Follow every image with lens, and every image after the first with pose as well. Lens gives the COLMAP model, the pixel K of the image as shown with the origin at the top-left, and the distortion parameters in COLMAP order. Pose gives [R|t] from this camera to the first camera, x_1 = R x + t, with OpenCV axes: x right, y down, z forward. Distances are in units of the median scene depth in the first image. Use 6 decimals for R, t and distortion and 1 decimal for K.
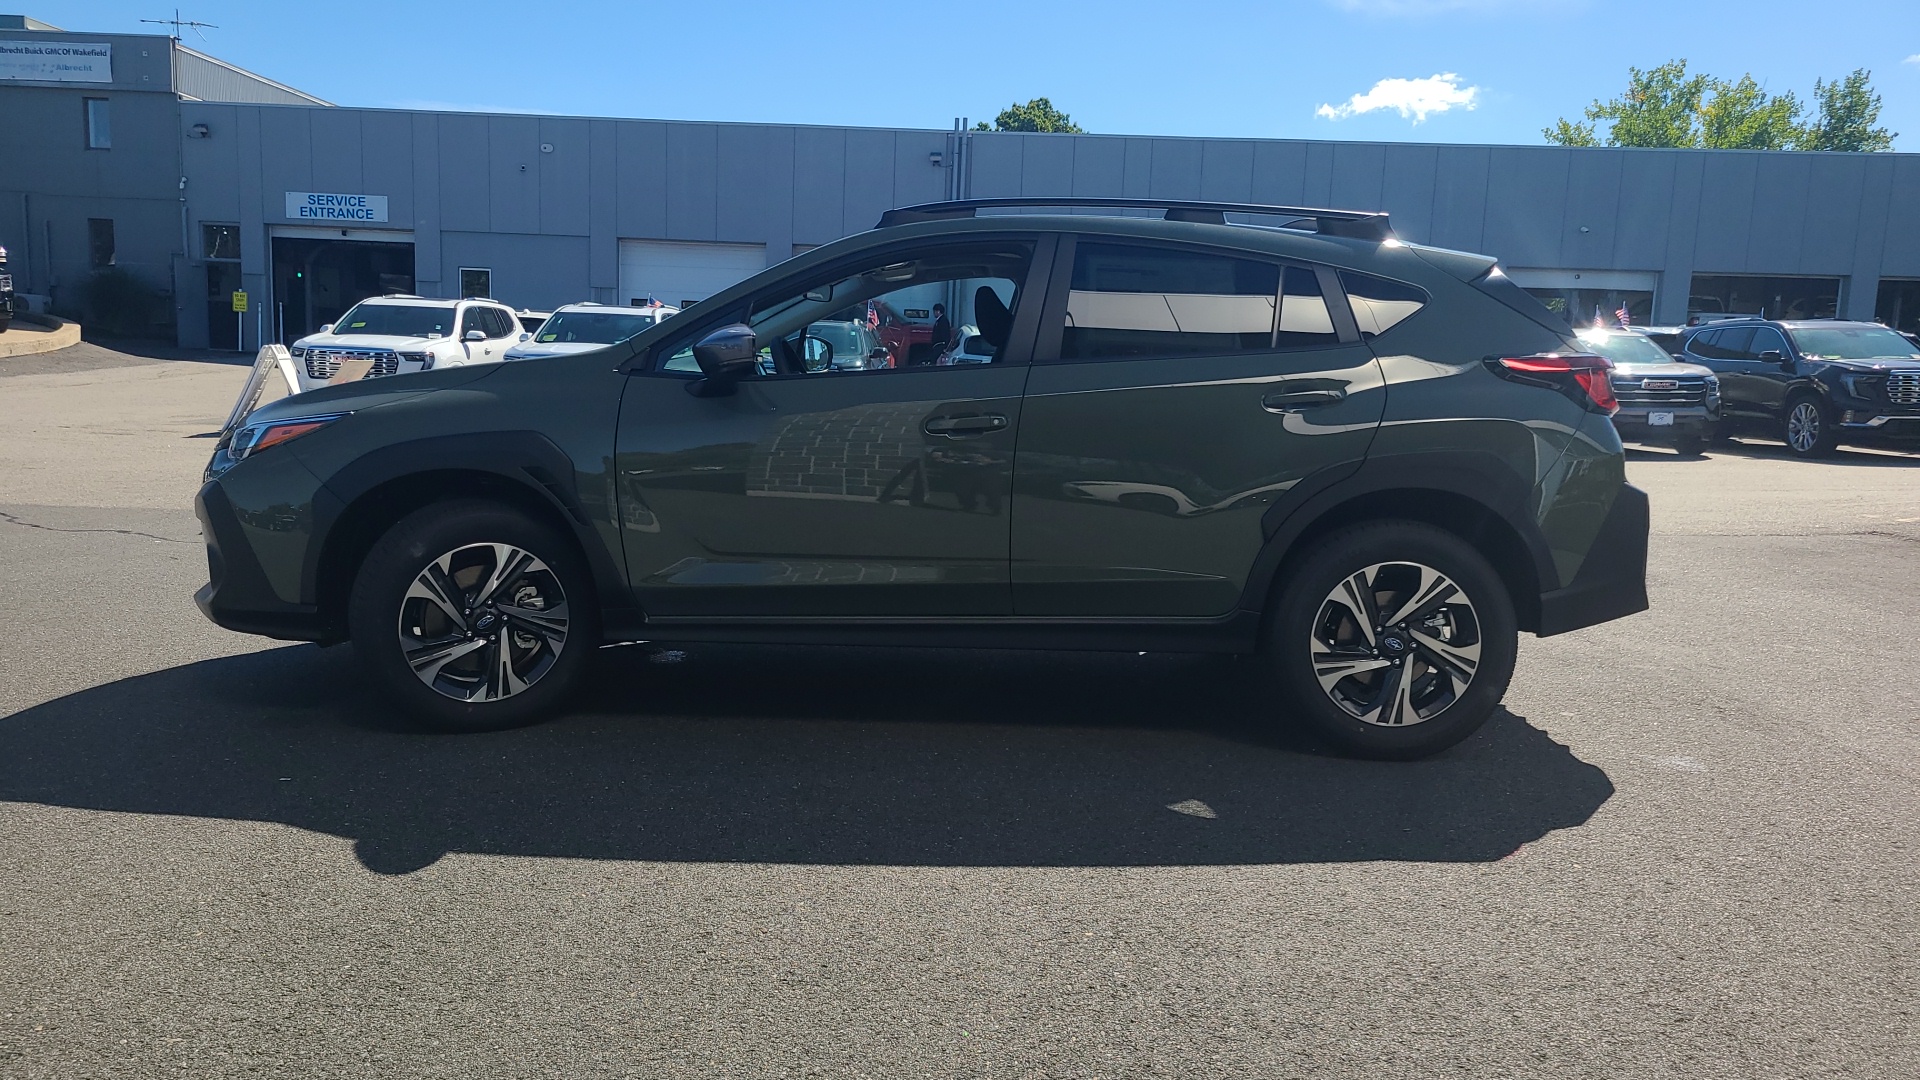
lens RADIAL K [[1370.3, 0, 960.0], [0, 1370.3, 540.0], [0, 0, 1]] dist [0.039629, -0.006068]
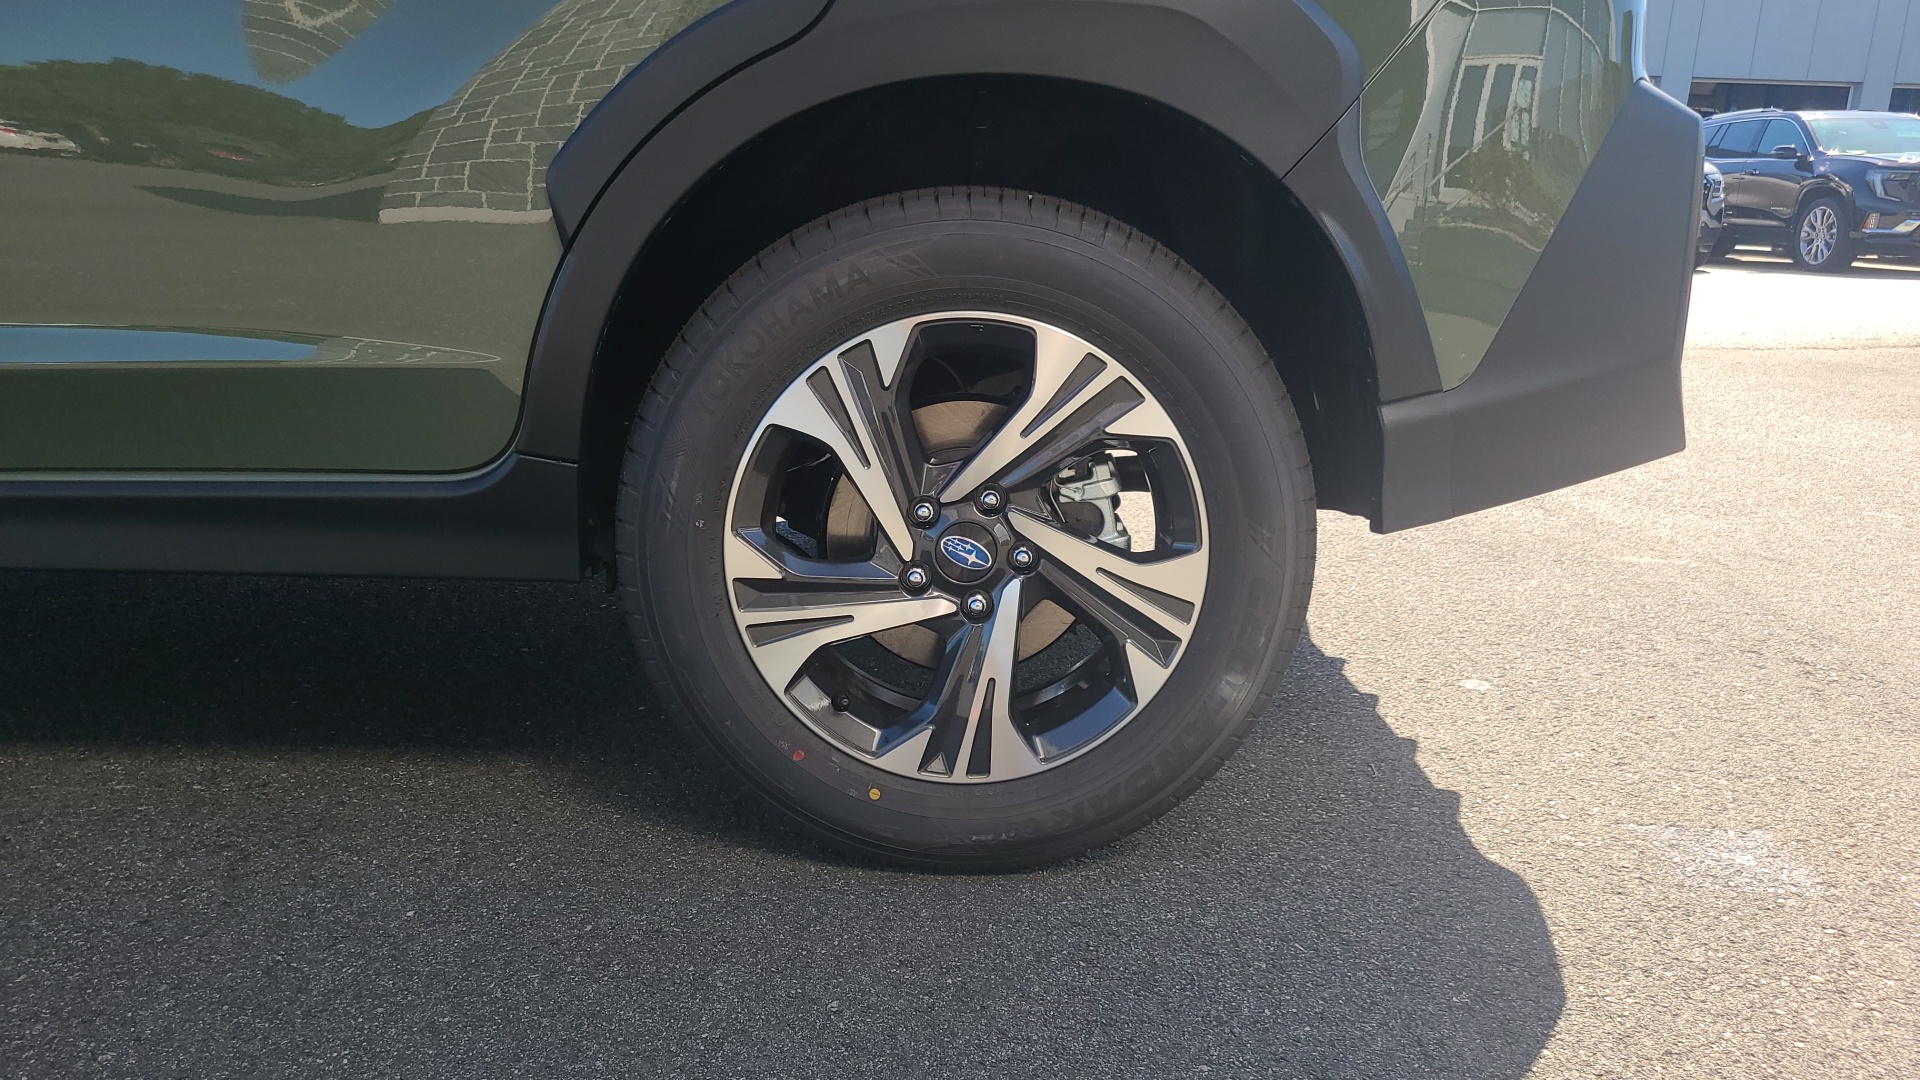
lens RADIAL K [[1445.3, 0, 934.5], [0, 1445.3, 543.2], [0, 0, 1]] dist [0.030624, -0.008753]
pose [[0.999792, -0.002273, 0.020292, 0.299499], [-0.000030, 0.993619, 0.112788, 0.031835], [-0.020419, -0.112765, 0.993412, 0.635785]]
